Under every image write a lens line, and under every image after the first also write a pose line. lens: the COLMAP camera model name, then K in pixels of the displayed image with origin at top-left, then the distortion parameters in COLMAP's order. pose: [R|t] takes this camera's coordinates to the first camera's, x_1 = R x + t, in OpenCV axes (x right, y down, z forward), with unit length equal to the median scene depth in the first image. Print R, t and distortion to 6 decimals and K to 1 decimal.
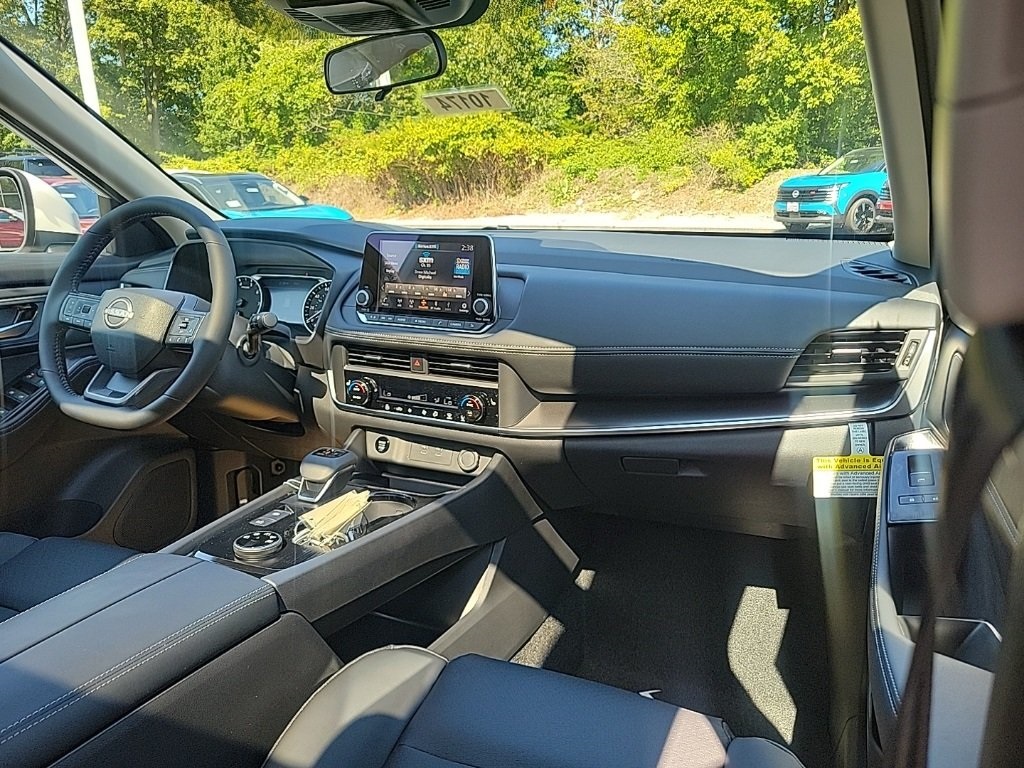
lens RADIAL K [[772.7, 0, 508.0], [0, 772.7, 413.1], [0, 0, 1]] dist [0.020108, 0.001782]
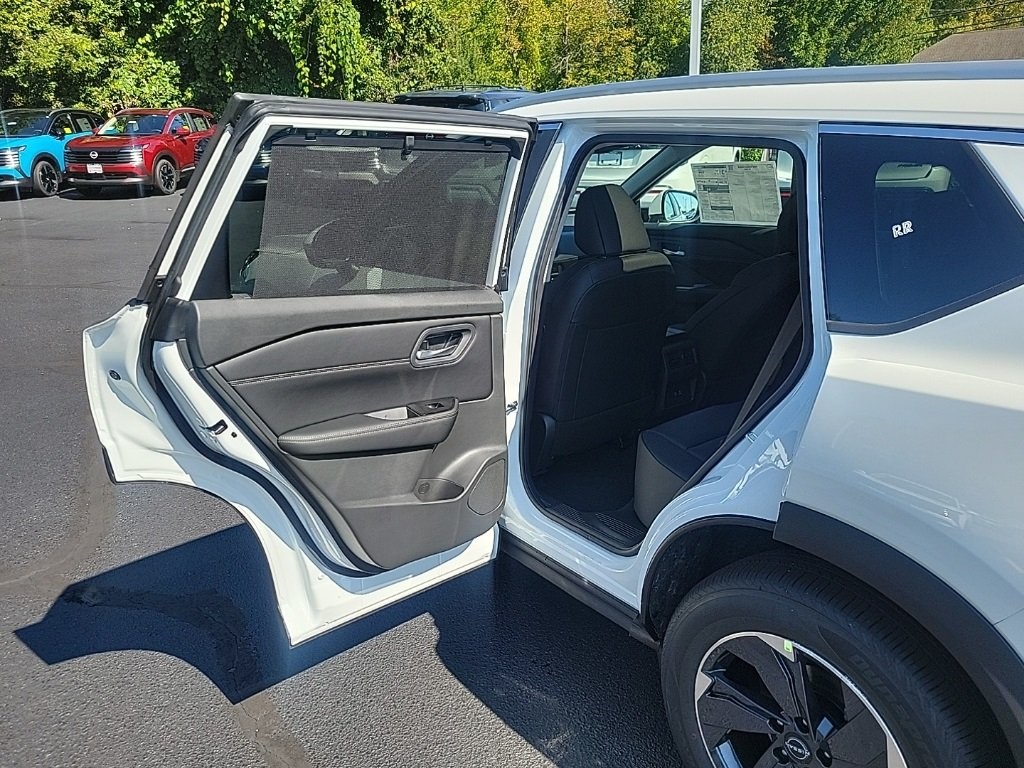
lens RADIAL K [[775.6, 0, 512.0], [0, 775.6, 384.0], [0, 0, 1]] dist [0.106573, -0.097921]
pose [[0.468487, -0.276023, 0.839245, -0.120505], [0.257474, 0.951362, 0.169169, -0.007677], [-0.845120, 0.136830, 0.516769, -0.017674]]
